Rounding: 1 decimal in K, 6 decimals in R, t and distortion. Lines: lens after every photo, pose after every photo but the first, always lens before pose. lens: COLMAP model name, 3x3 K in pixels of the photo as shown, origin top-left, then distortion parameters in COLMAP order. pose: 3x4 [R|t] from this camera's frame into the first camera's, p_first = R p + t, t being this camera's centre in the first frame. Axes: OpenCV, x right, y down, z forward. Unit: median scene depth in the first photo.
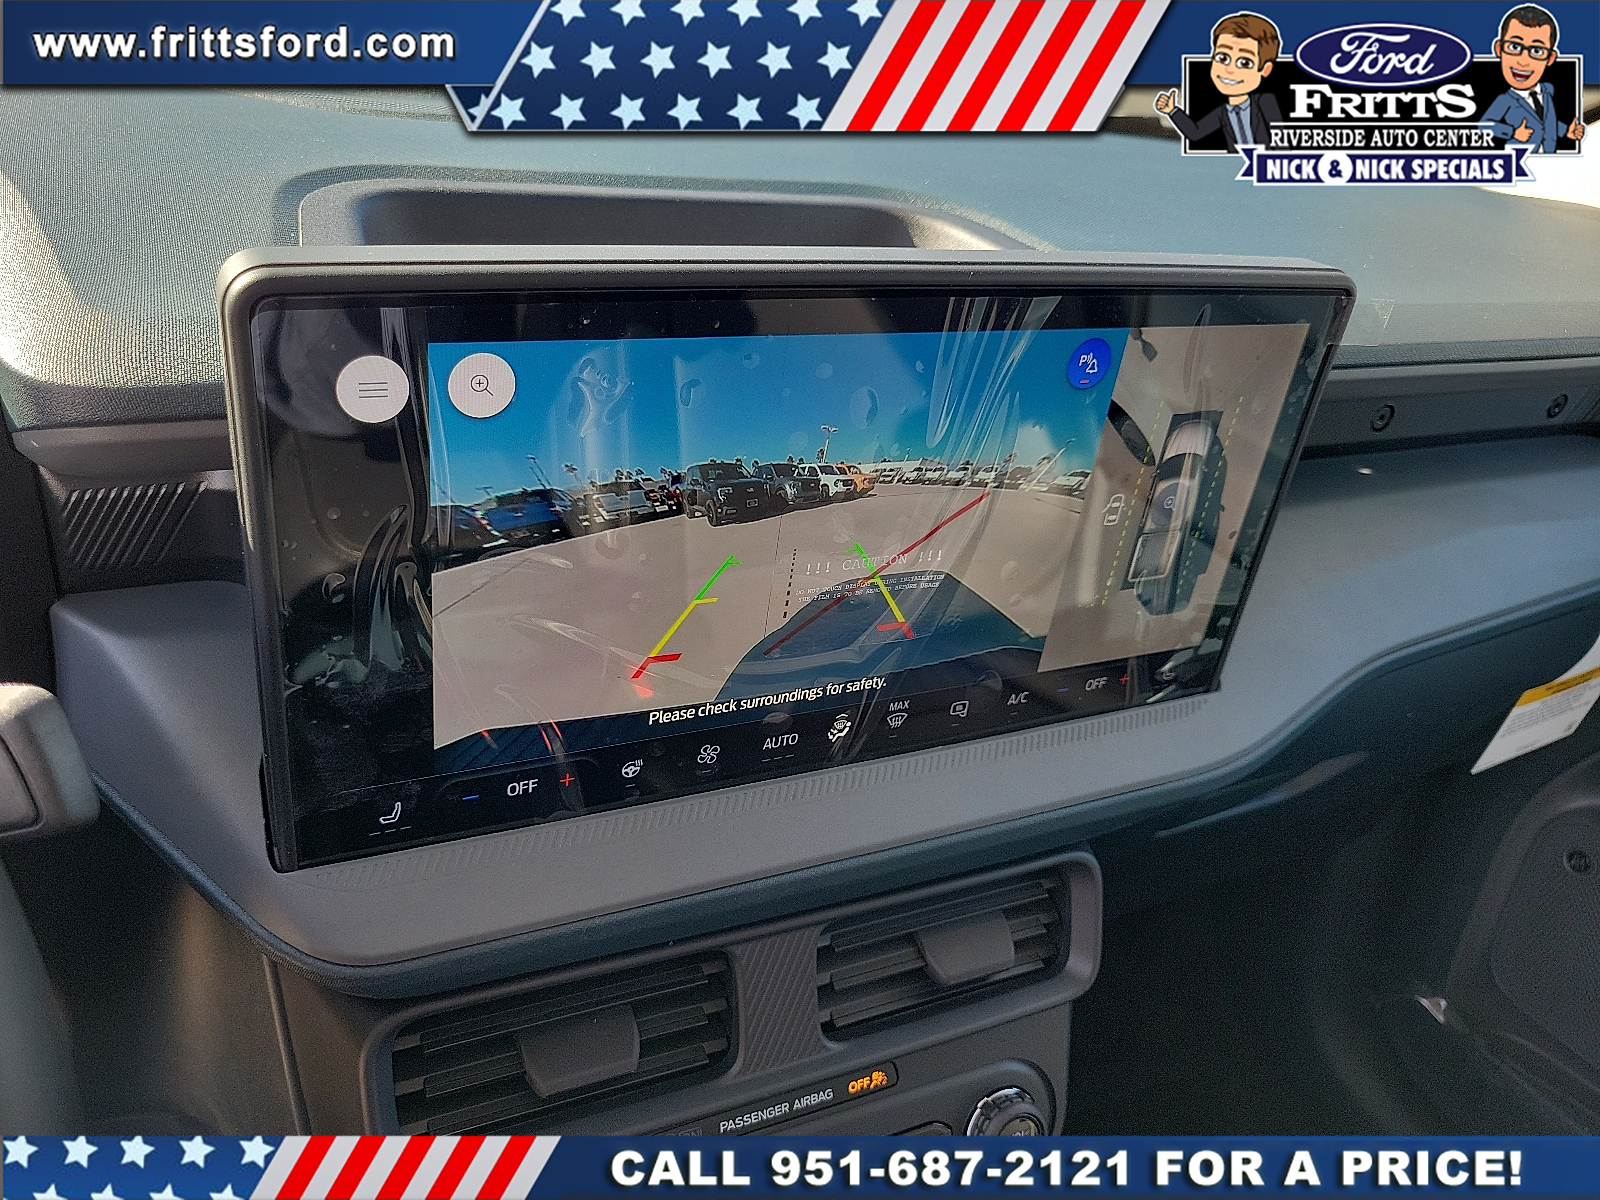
lens RADIAL K [[1222.4, 0, 799.9], [0, 1222.4, 619.9], [0, 0, 1]] dist [0.011582, 0.000716]
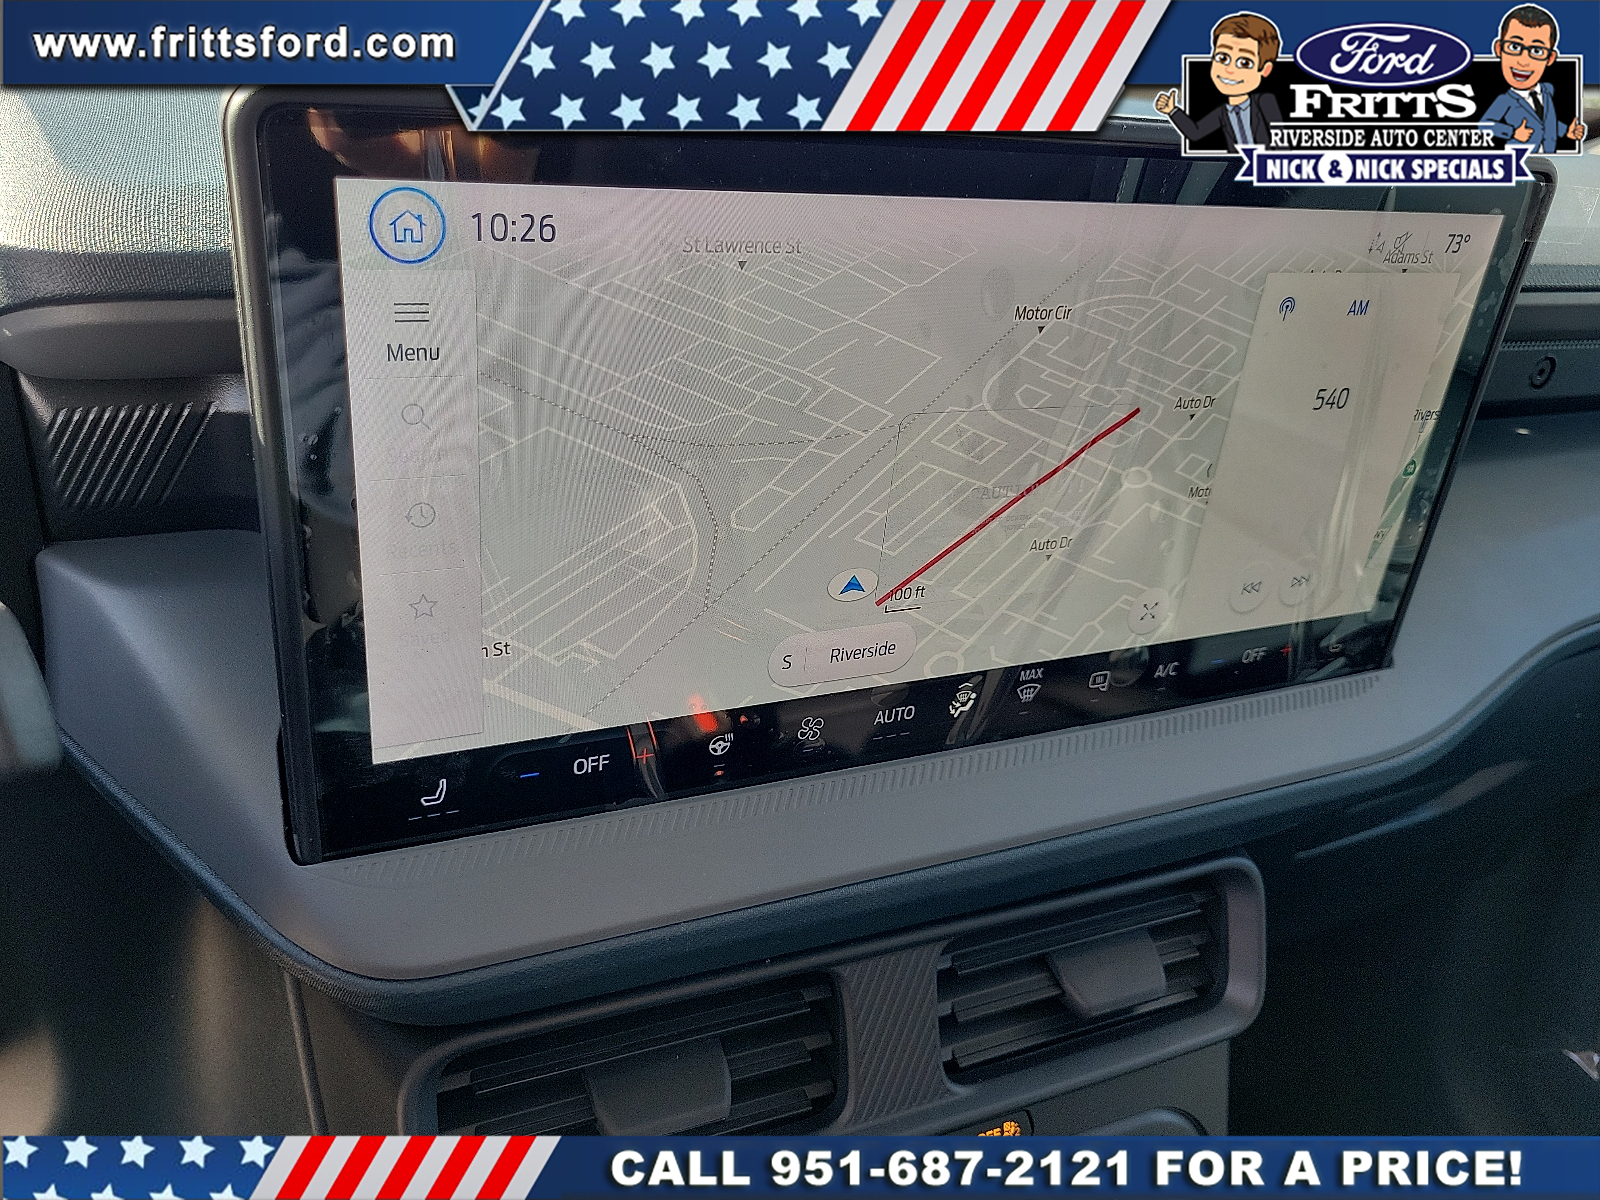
lens RADIAL K [[1225.2, 0, 800.8], [0, 1225.2, 627.0], [0, 0, 1]] dist [0.003713, -0.002500]
pose [[0.999282, -0.020746, -0.031710, -0.048478], [0.018967, 0.998282, -0.055430, 0.078704], [0.032805, 0.054789, 0.997959, 0.147009]]
